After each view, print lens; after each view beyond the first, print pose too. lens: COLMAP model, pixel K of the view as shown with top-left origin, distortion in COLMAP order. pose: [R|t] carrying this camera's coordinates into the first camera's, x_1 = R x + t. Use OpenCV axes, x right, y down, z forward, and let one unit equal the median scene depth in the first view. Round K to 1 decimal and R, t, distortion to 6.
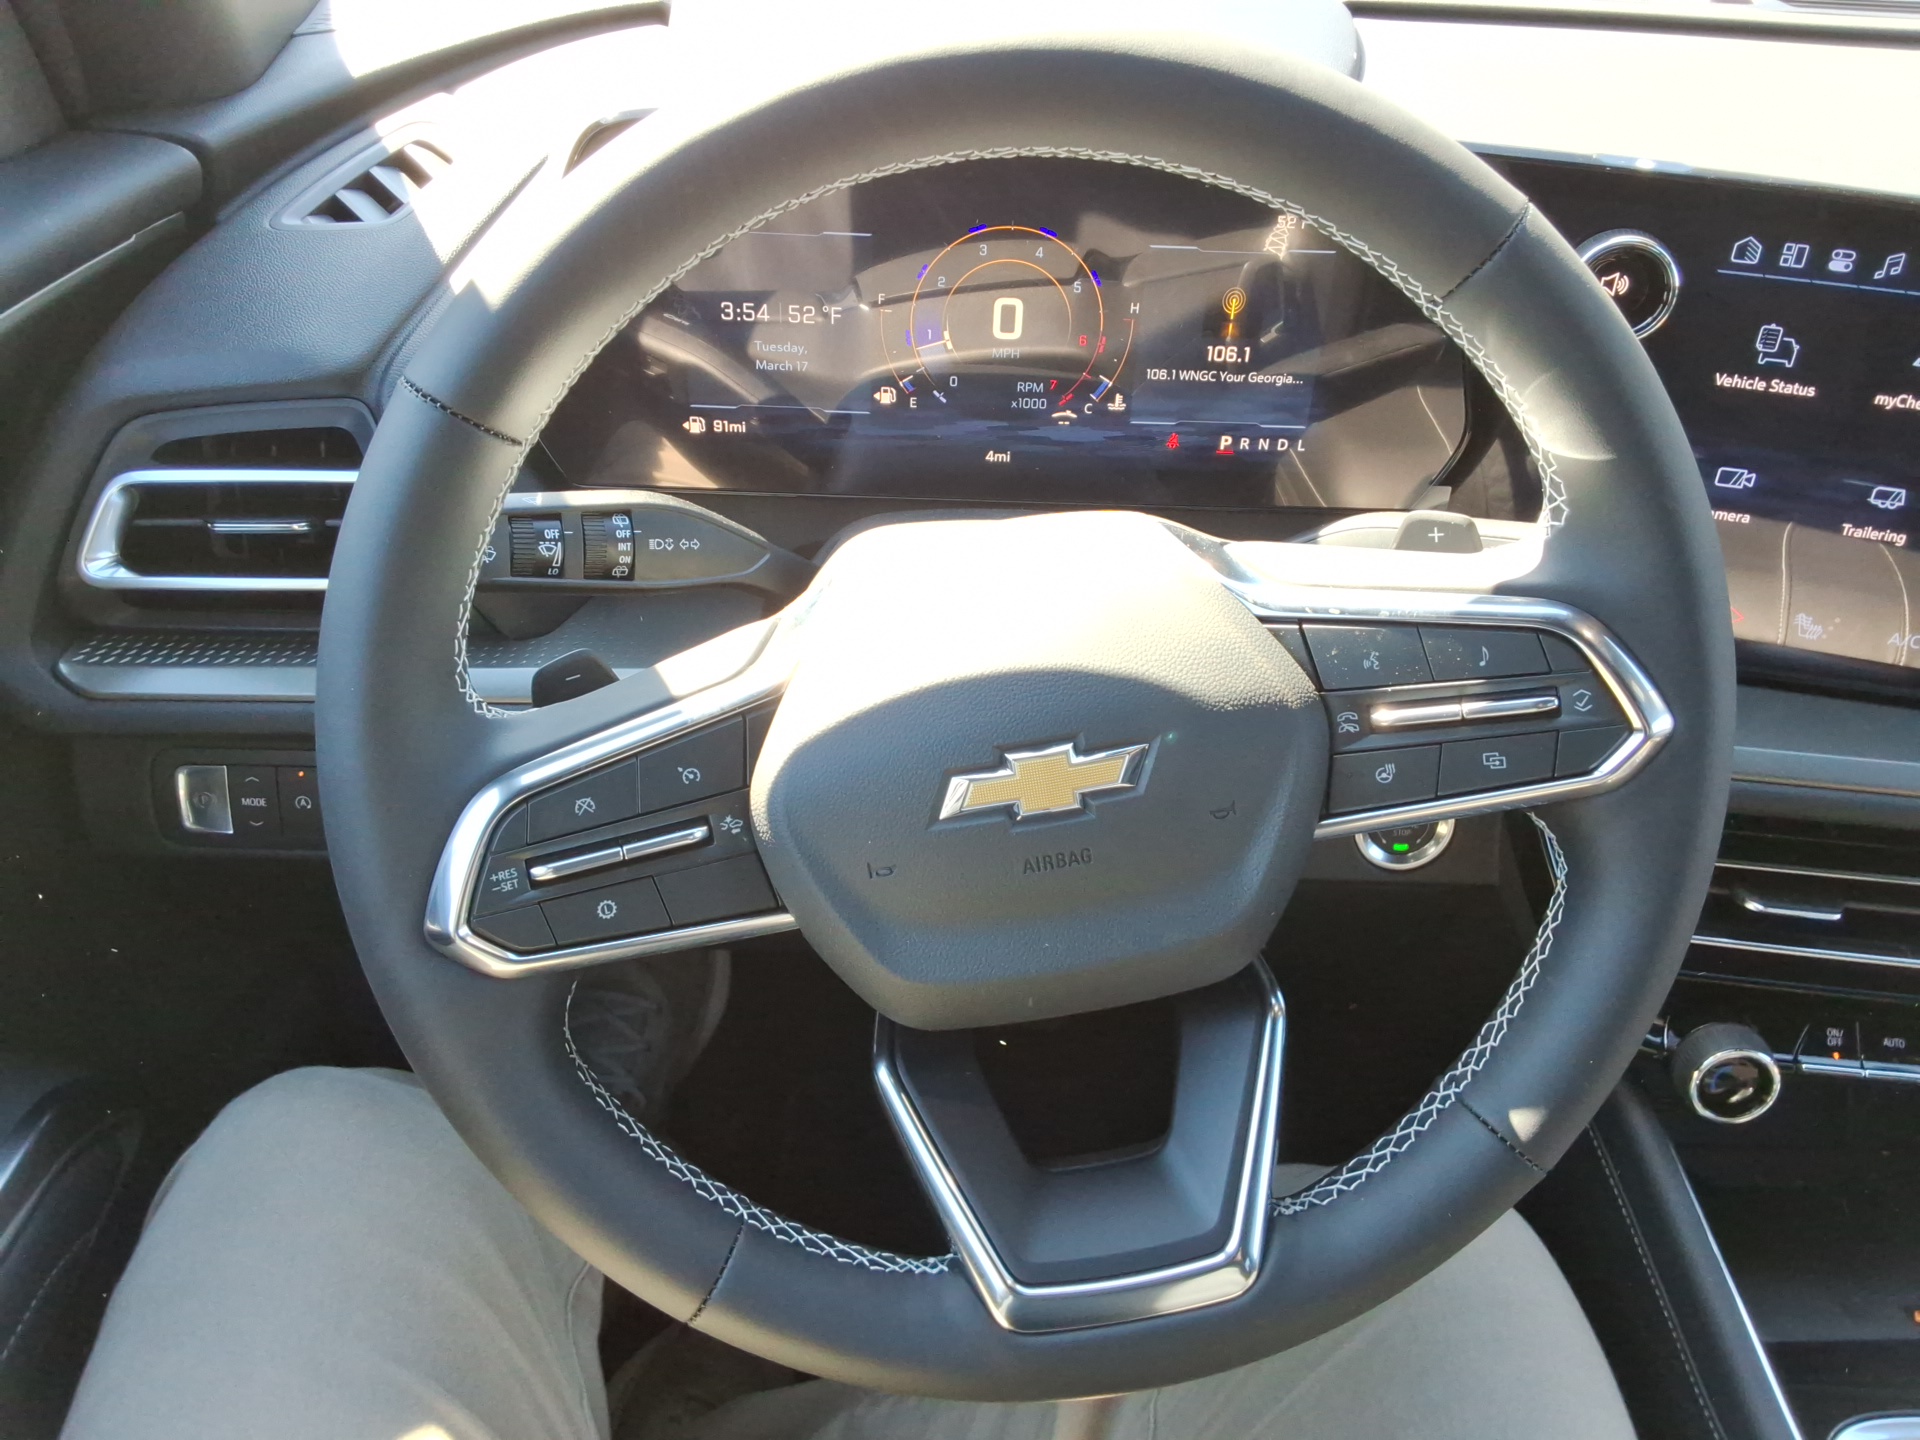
lens RADIAL K [[1570.4, 0, 960.0], [0, 1570.4, 720.0], [0, 0, 1]] dist [0.153304, -0.253586]
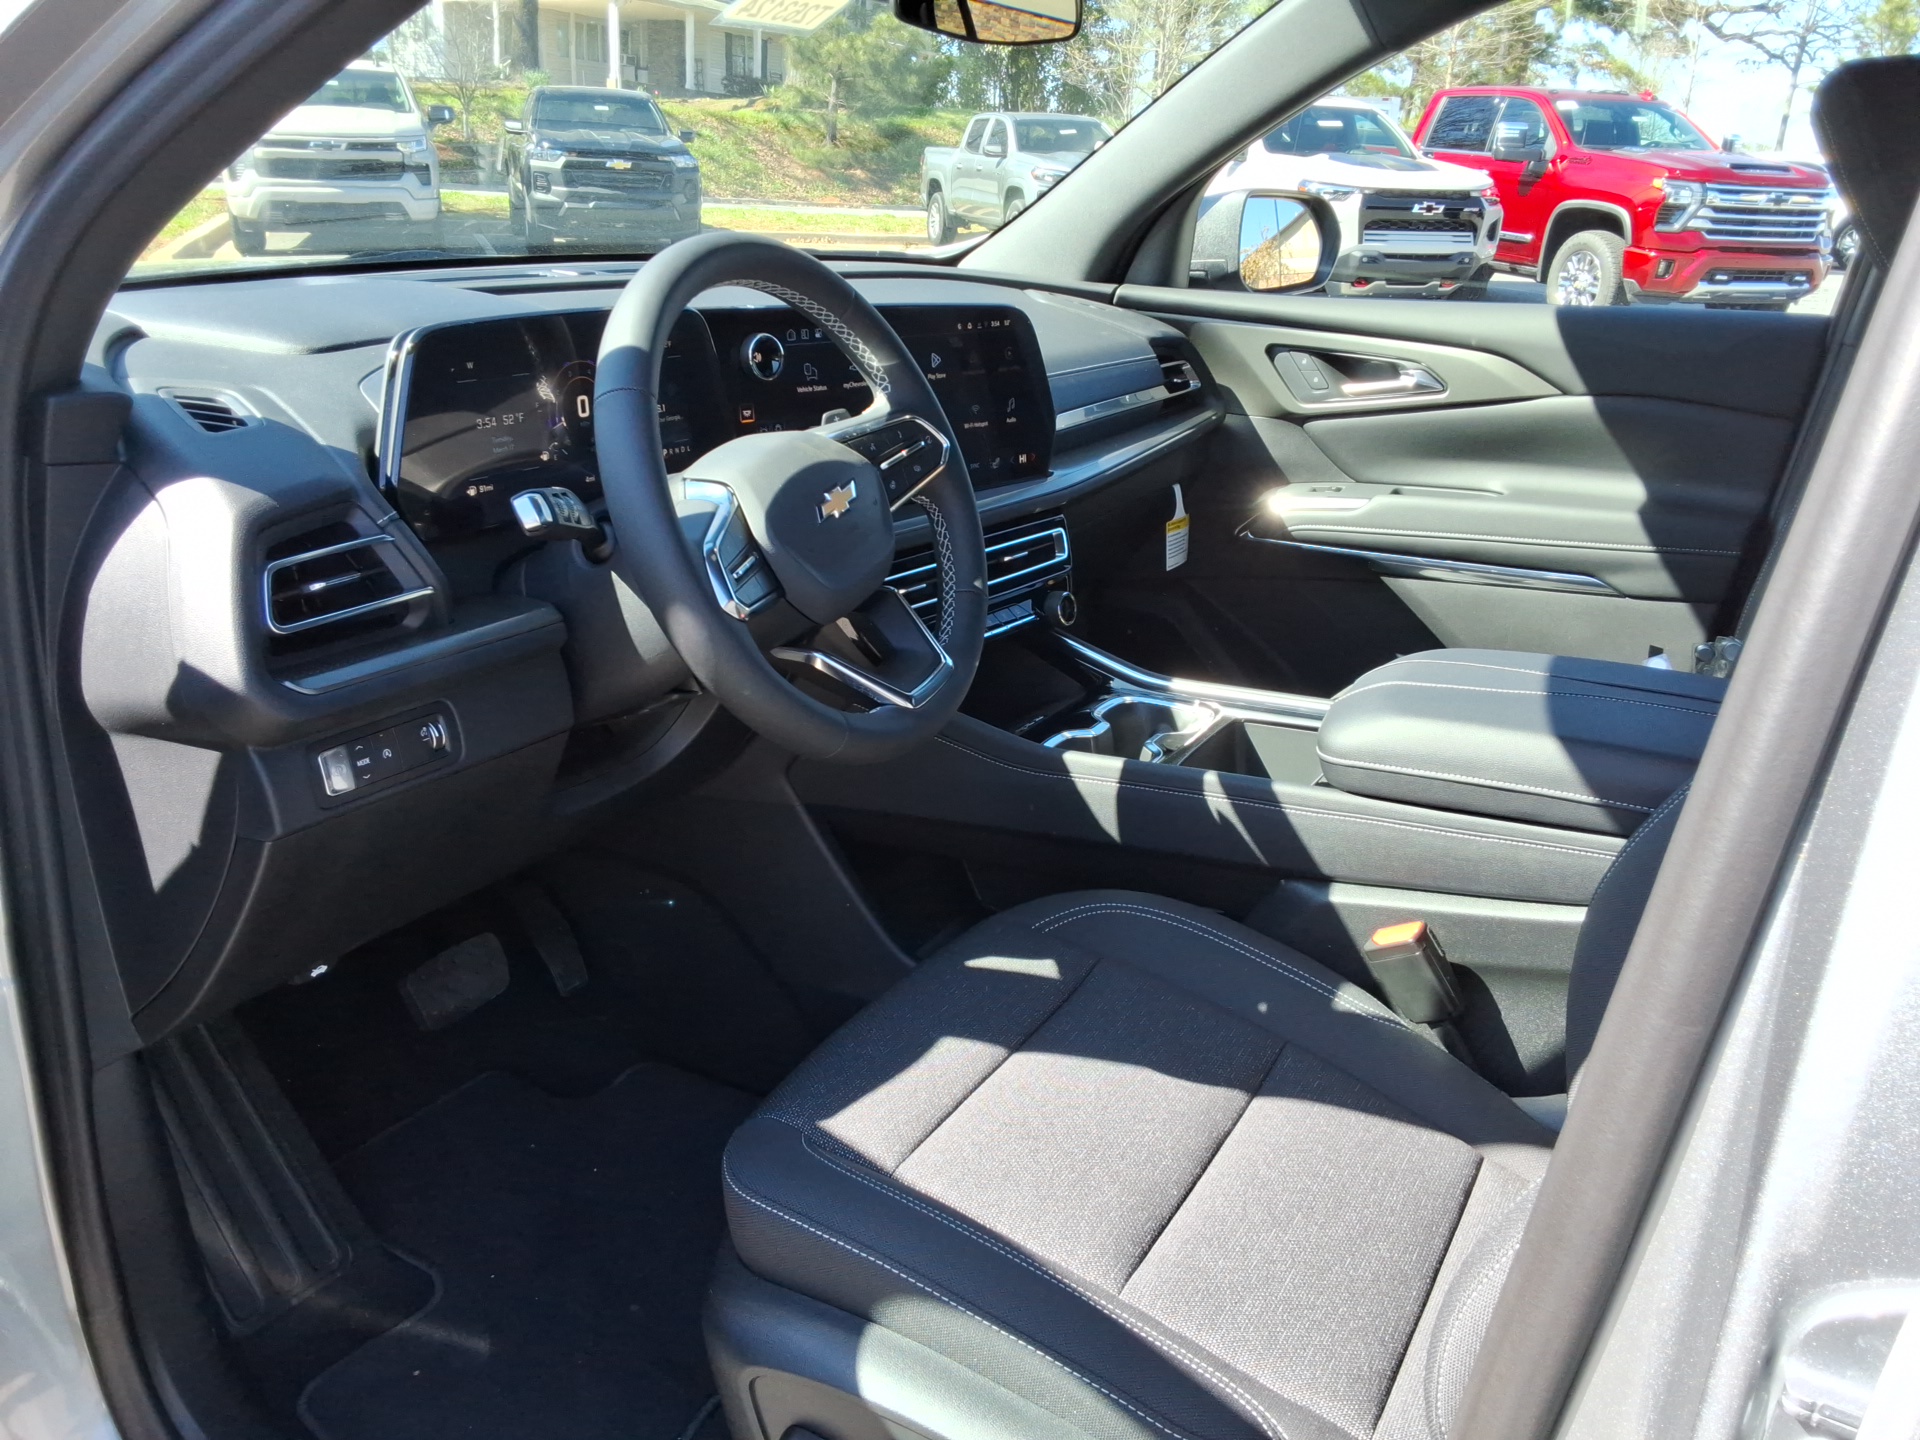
lens RADIAL K [[1534.9, 0, 972.3], [0, 1534.9, 702.0], [0, 0, 1]] dist [0.108845, -0.172278]
pose [[0.506208, -0.307436, 0.805752, -1.432737], [0.489016, 0.871903, 0.025455, 0.268973], [-0.710364, 0.381141, 0.591705, -0.378039]]
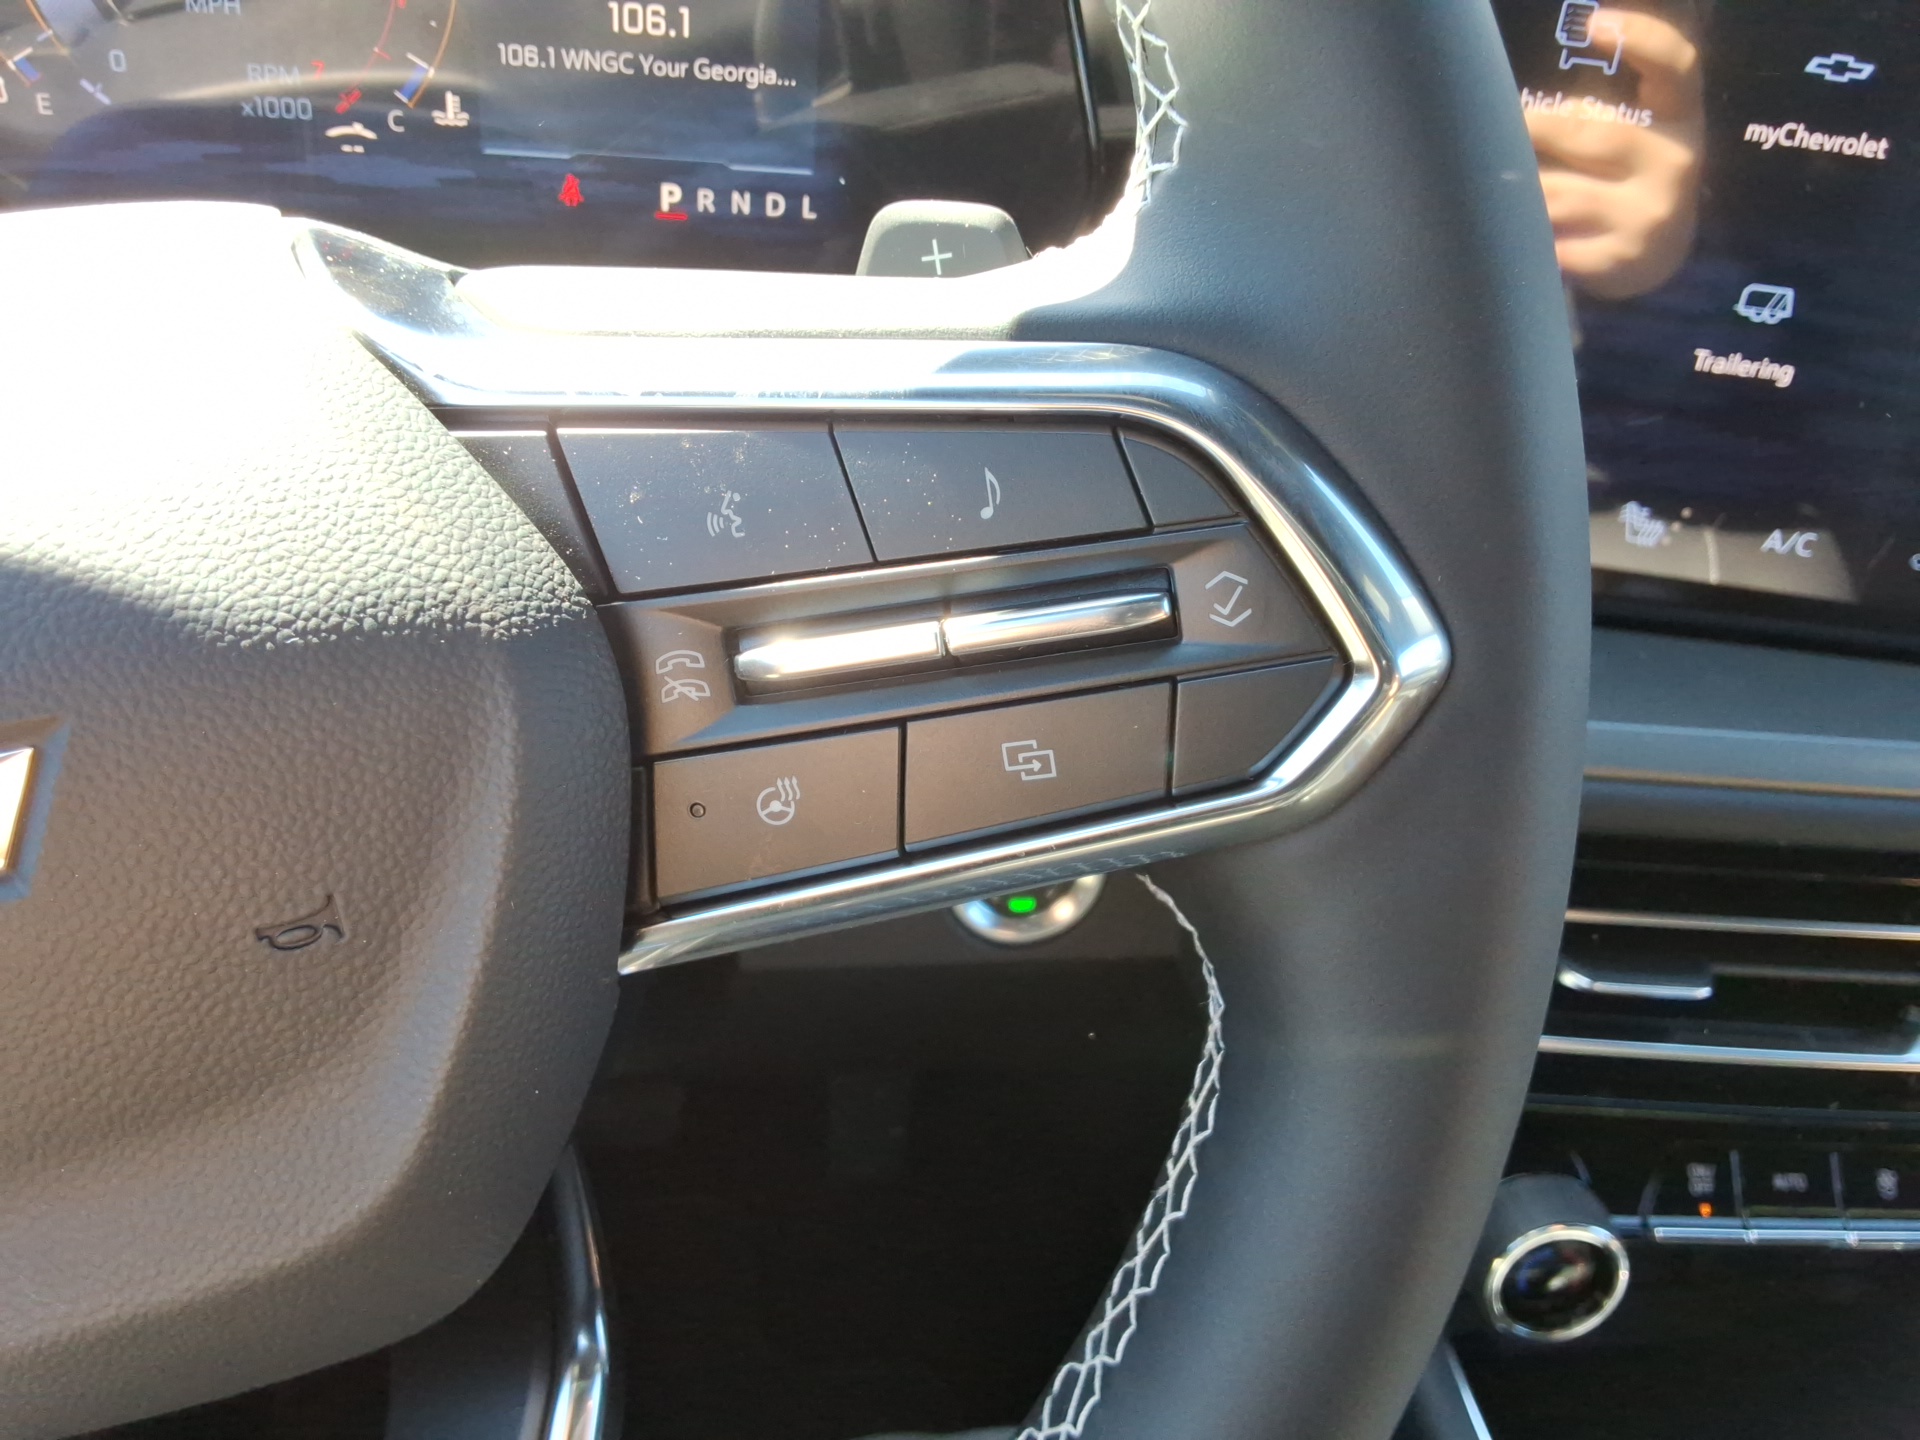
lens RADIAL K [[1577.7, 0, 960.0], [0, 1577.7, 720.0], [0, 0, 1]] dist [0.141286, -0.270324]
pose [[0.991097, -0.029434, 0.129846, 0.200284], [0.029899, 0.999552, -0.001638, 0.011675], [-0.129739, 0.005506, 0.991533, 0.457222]]
